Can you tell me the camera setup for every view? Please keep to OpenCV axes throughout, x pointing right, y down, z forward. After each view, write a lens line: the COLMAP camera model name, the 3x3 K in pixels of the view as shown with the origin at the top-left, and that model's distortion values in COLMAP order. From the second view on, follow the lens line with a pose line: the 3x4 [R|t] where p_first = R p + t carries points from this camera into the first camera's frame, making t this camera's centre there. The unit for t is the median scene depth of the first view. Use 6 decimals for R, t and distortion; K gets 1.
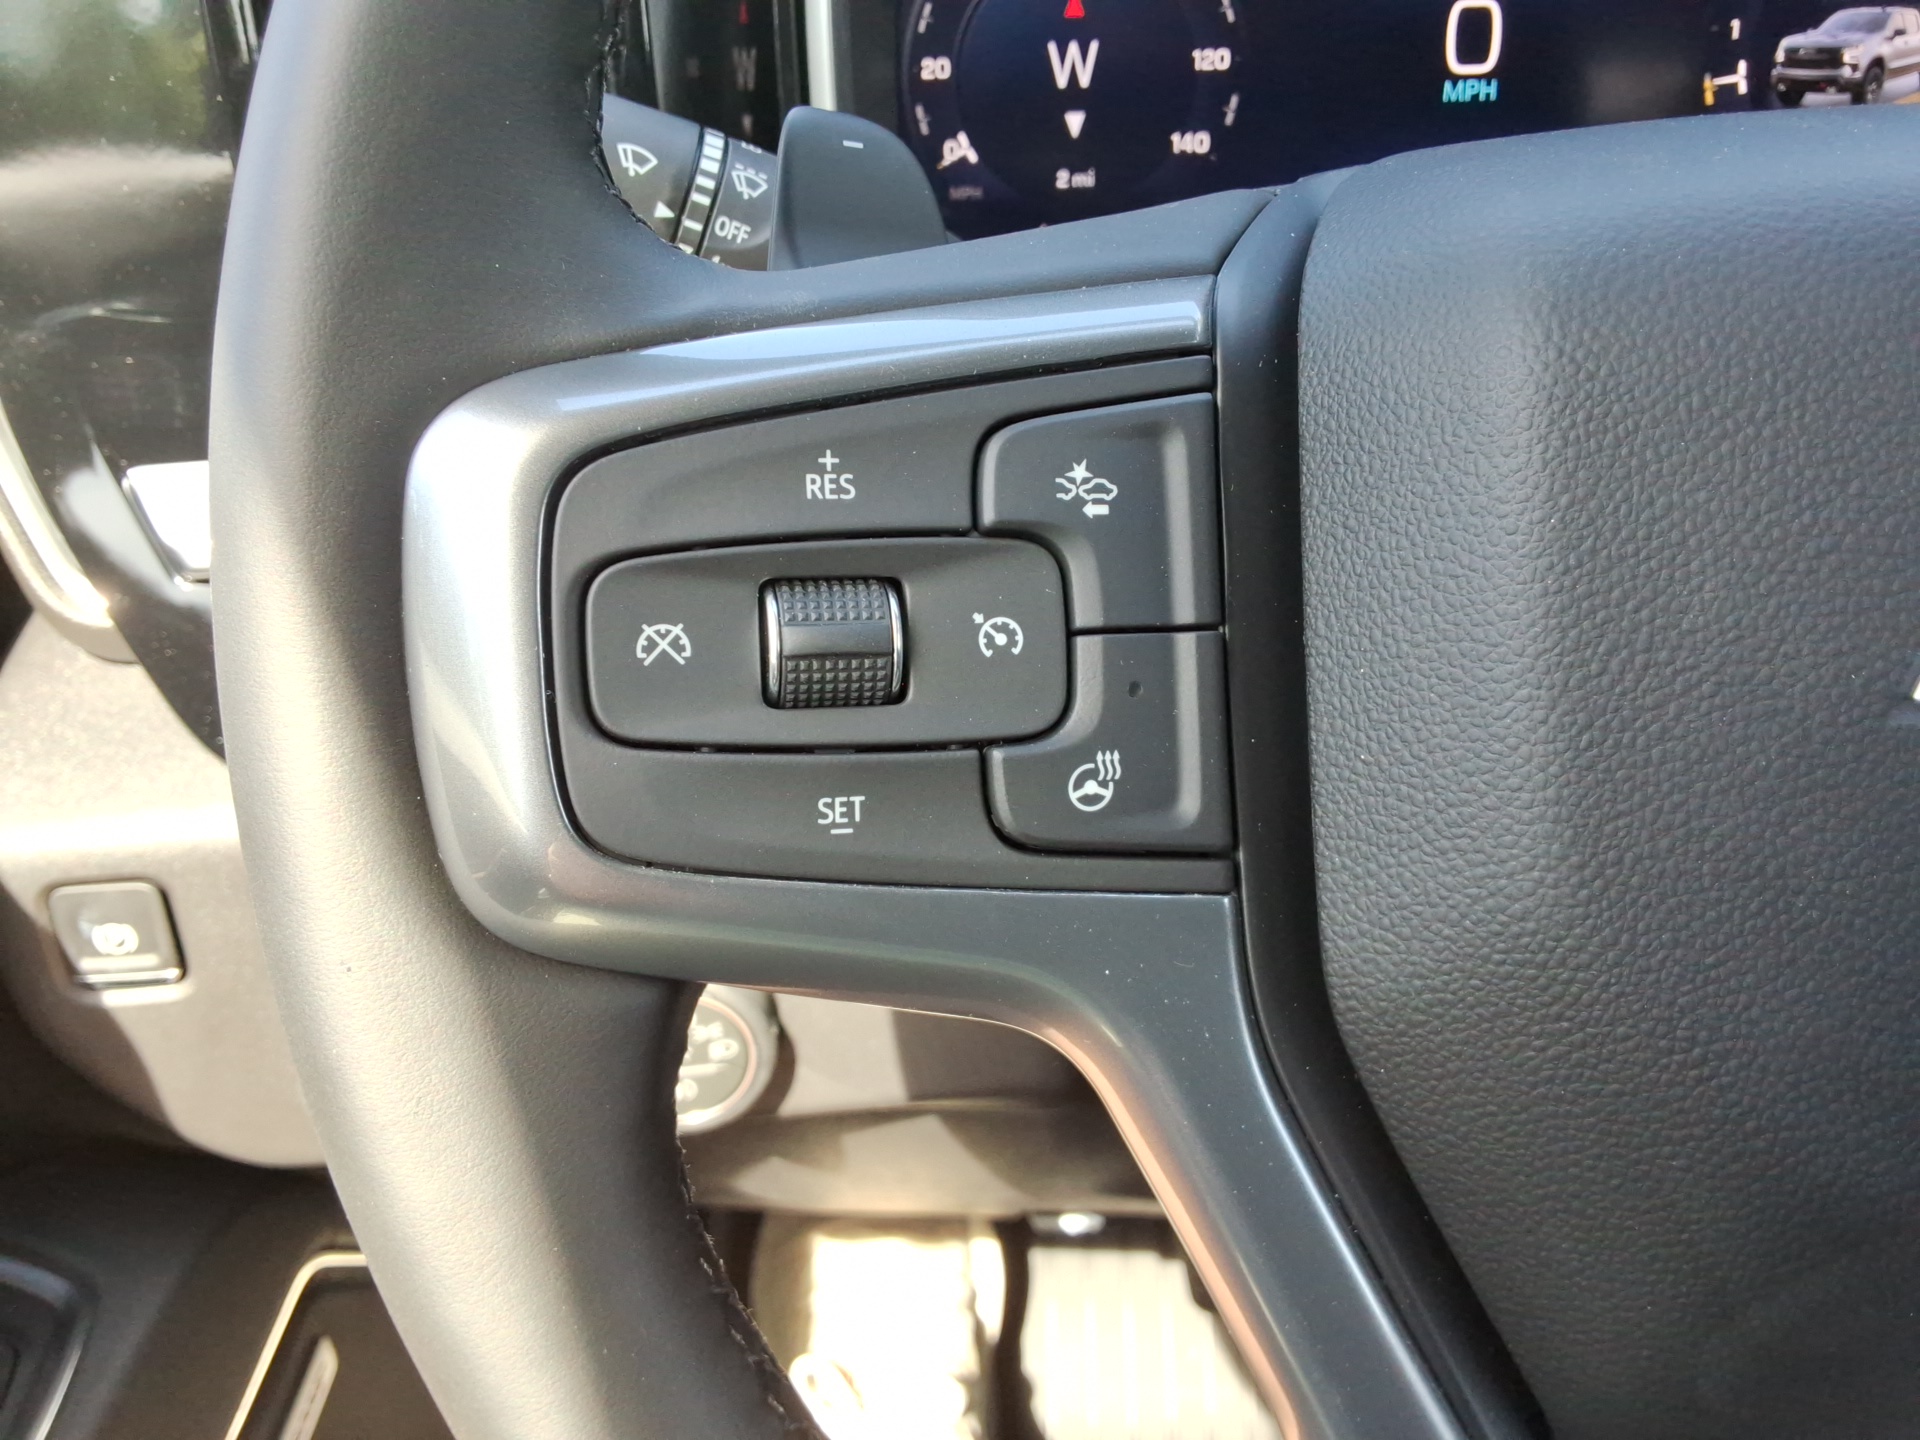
lens RADIAL K [[1601.3, 0, 960.0], [0, 1601.3, 720.0], [0, 0, 1]] dist [0.088492, -0.163646]
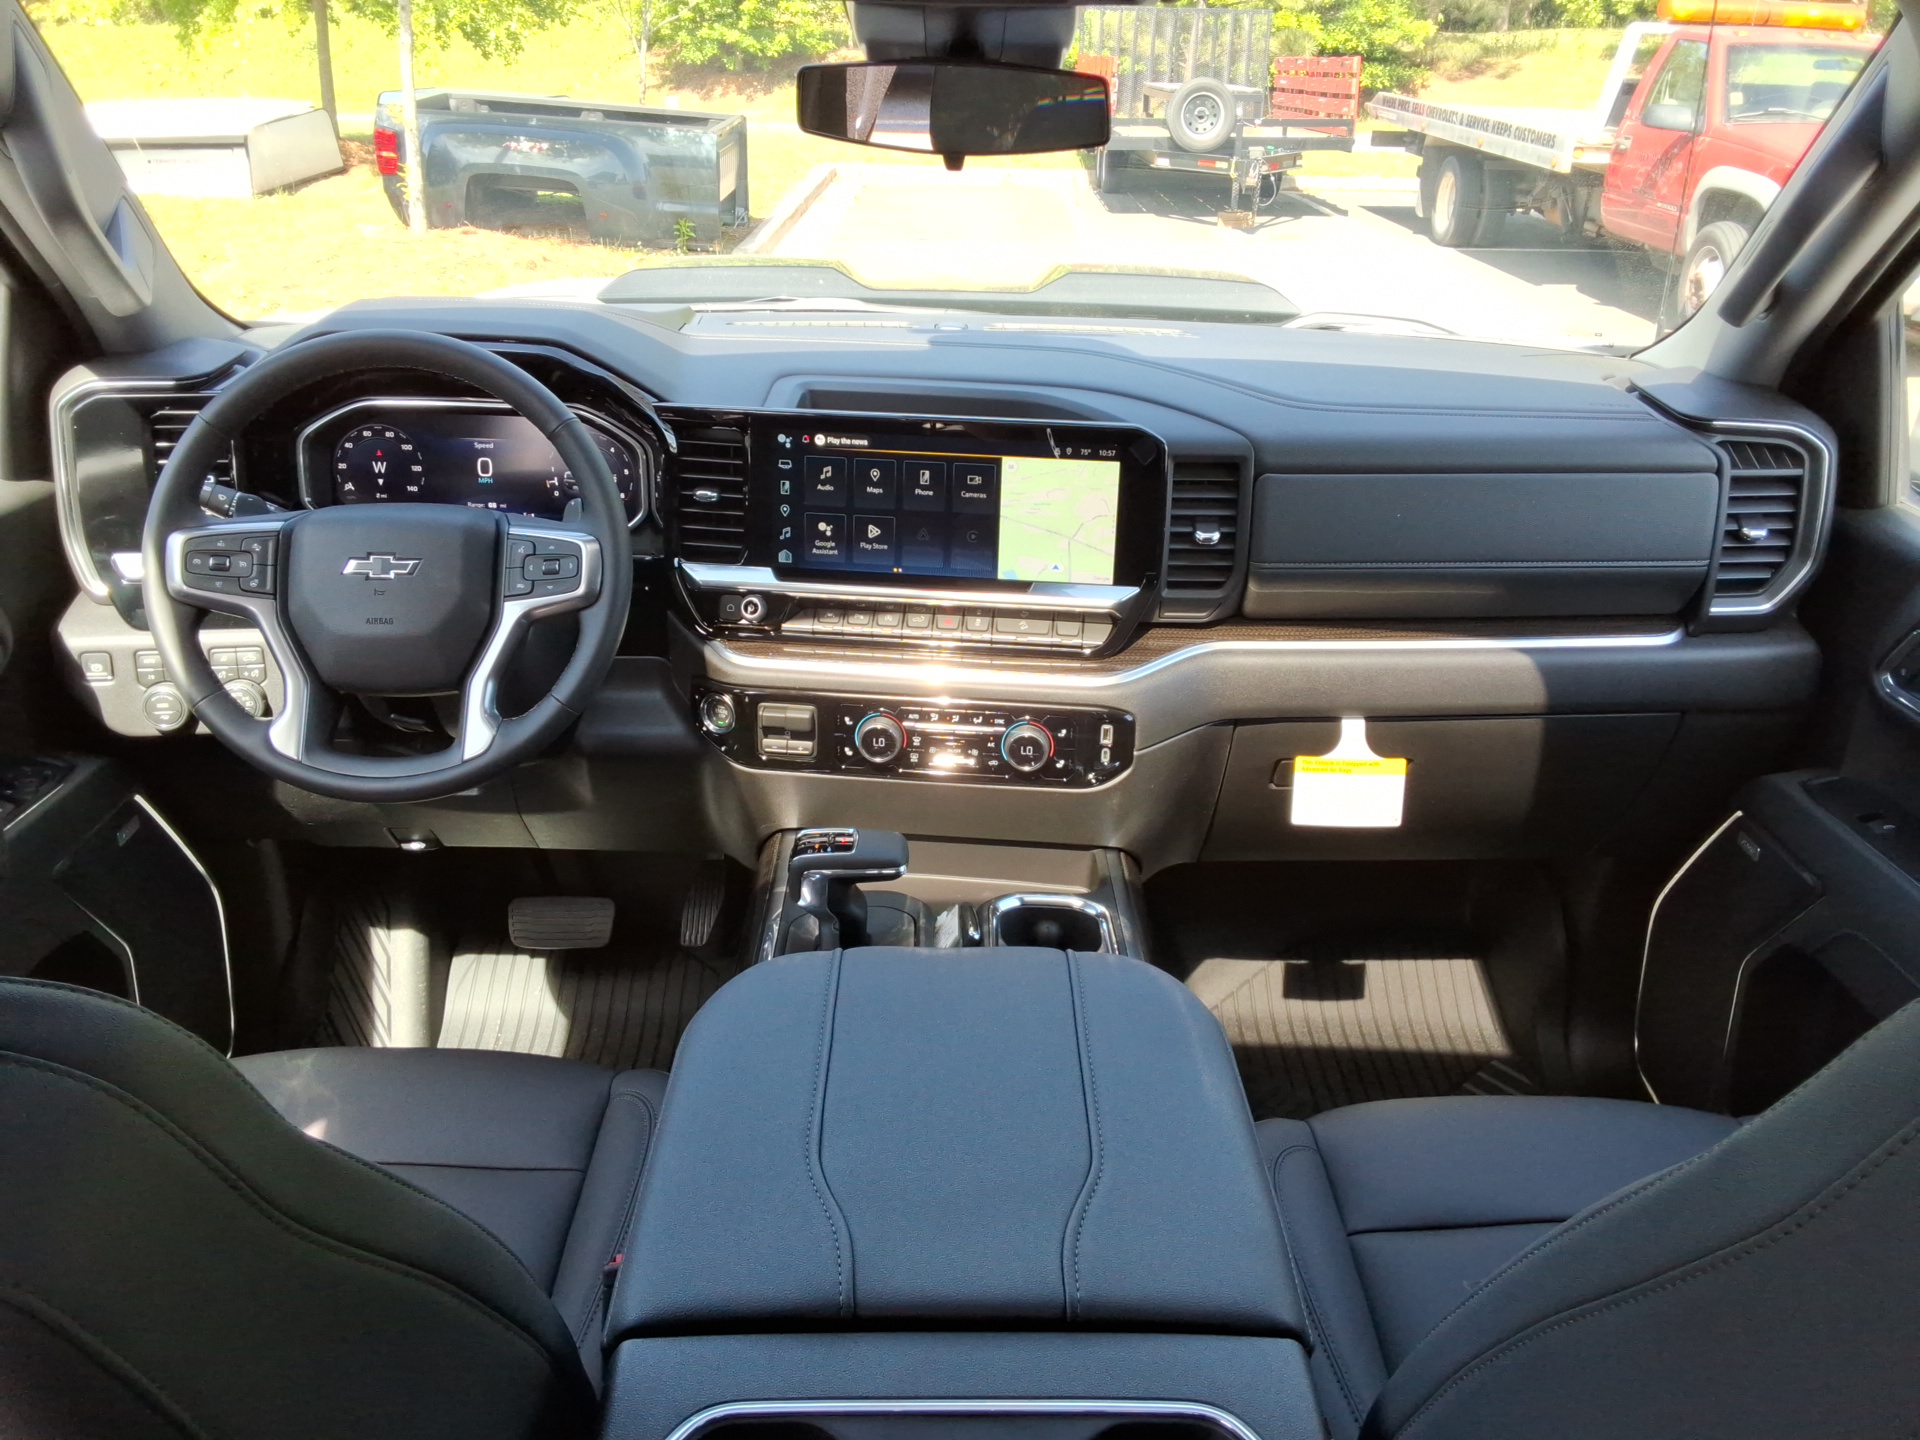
lens RADIAL K [[1567.7, 0, 1000.0], [0, 1567.7, 716.9], [0, 0, 1]] dist [0.050035, -0.107488]
pose [[0.993508, 0.040515, 0.106302, 1.303231], [-0.024943, 0.989274, -0.143924, 0.762121], [-0.110992, 0.140338, 0.983863, -3.090742]]
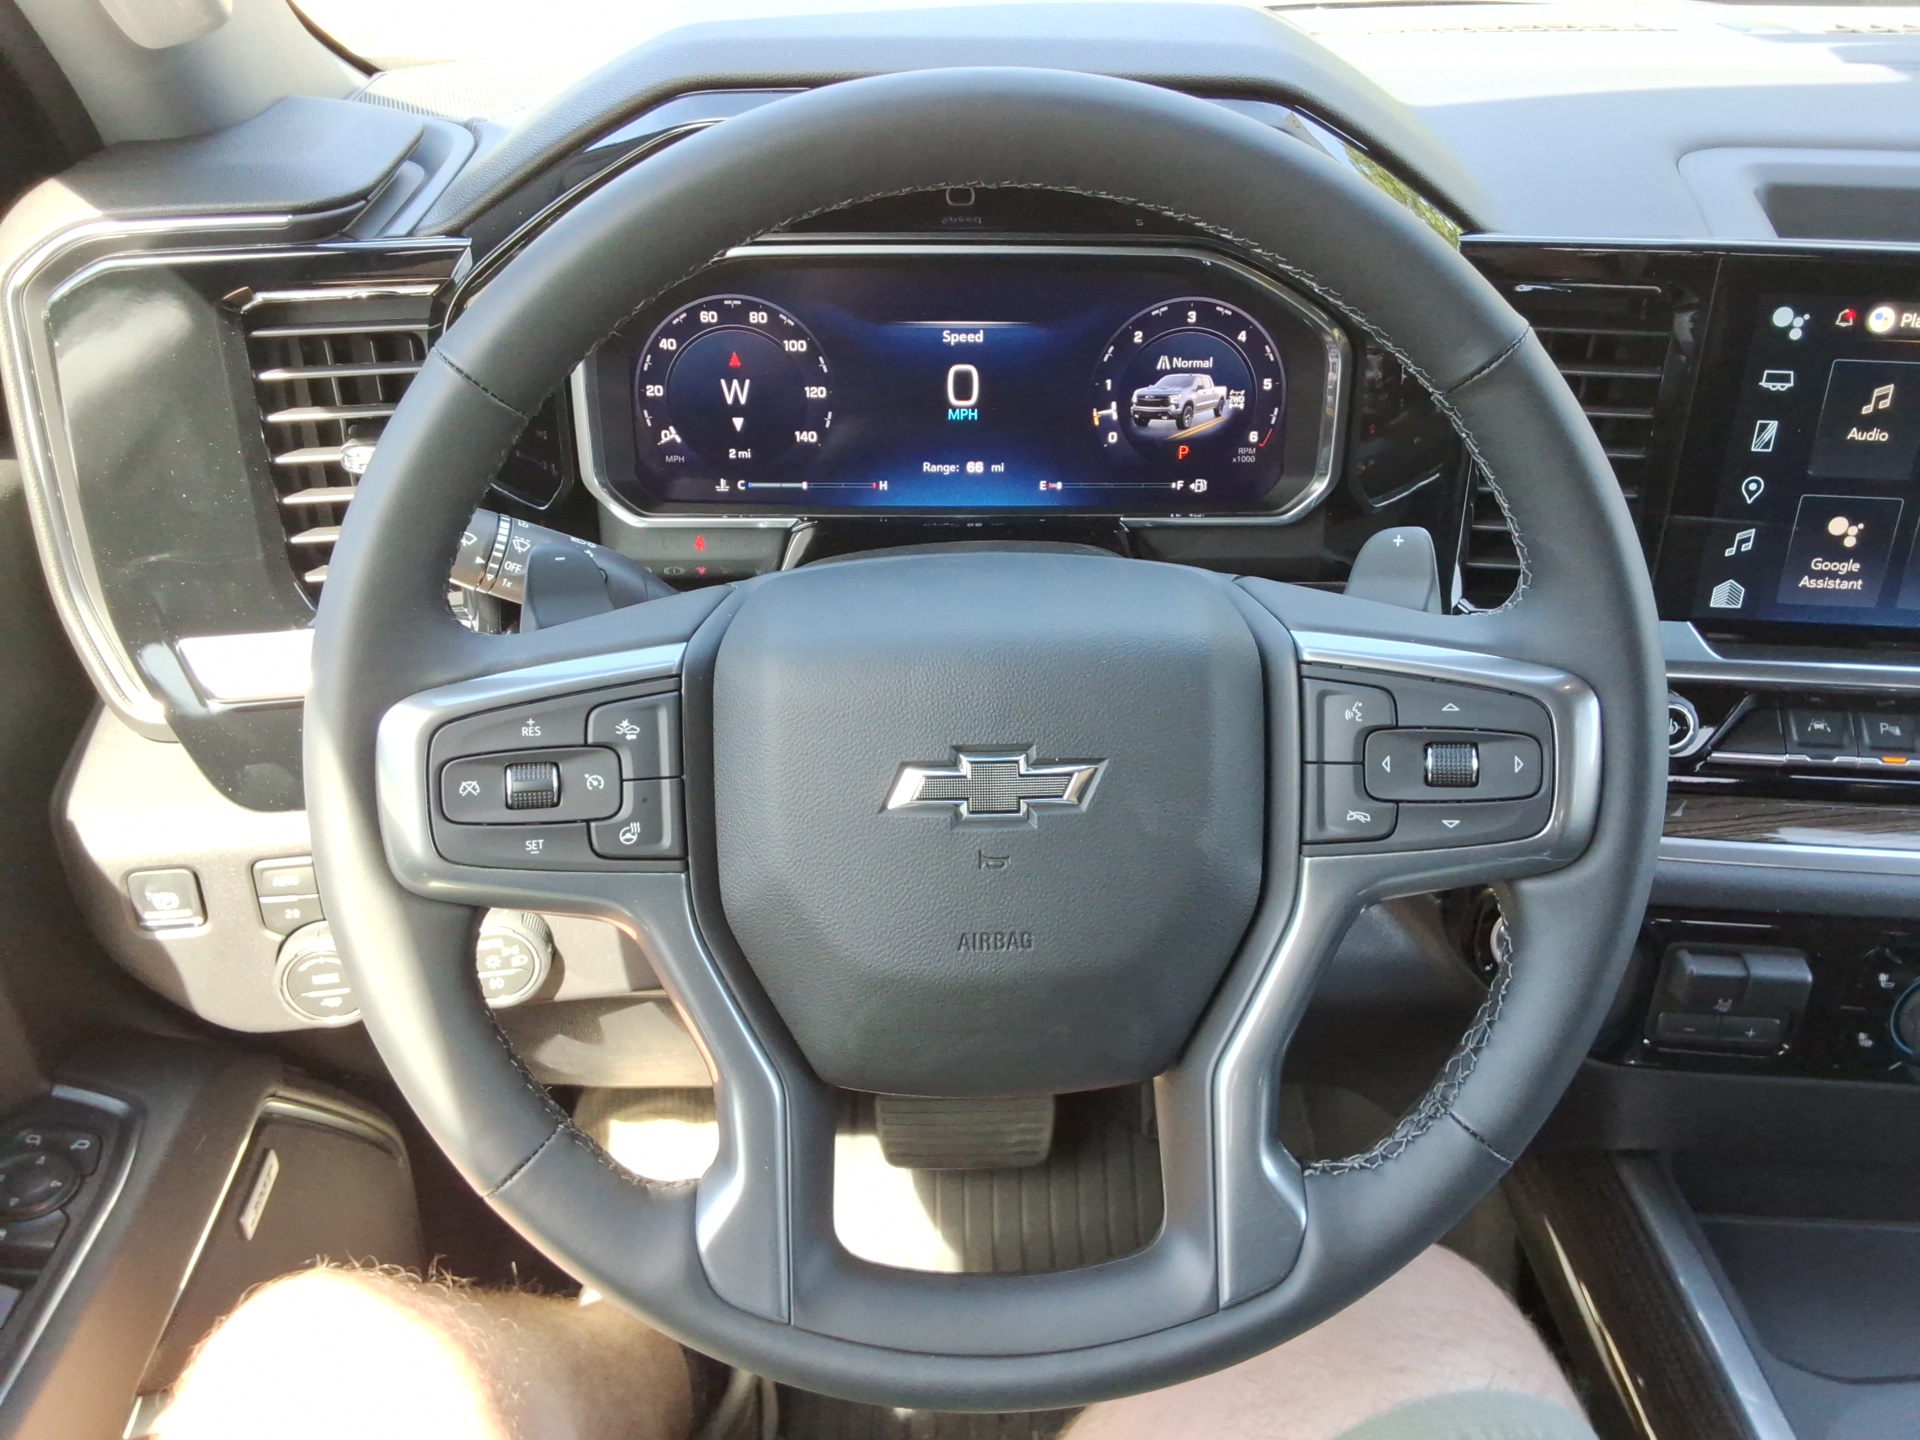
lens RADIAL K [[1559.5, 0, 961.2], [0, 1559.5, 715.1], [0, 0, 1]] dist [0.150882, -0.259951]
pose [[0.996046, 0.004955, 0.088701, 0.184629], [-0.005860, 0.999933, 0.009946, -0.088601], [-0.088646, -0.010427, 0.996009, -0.792345]]
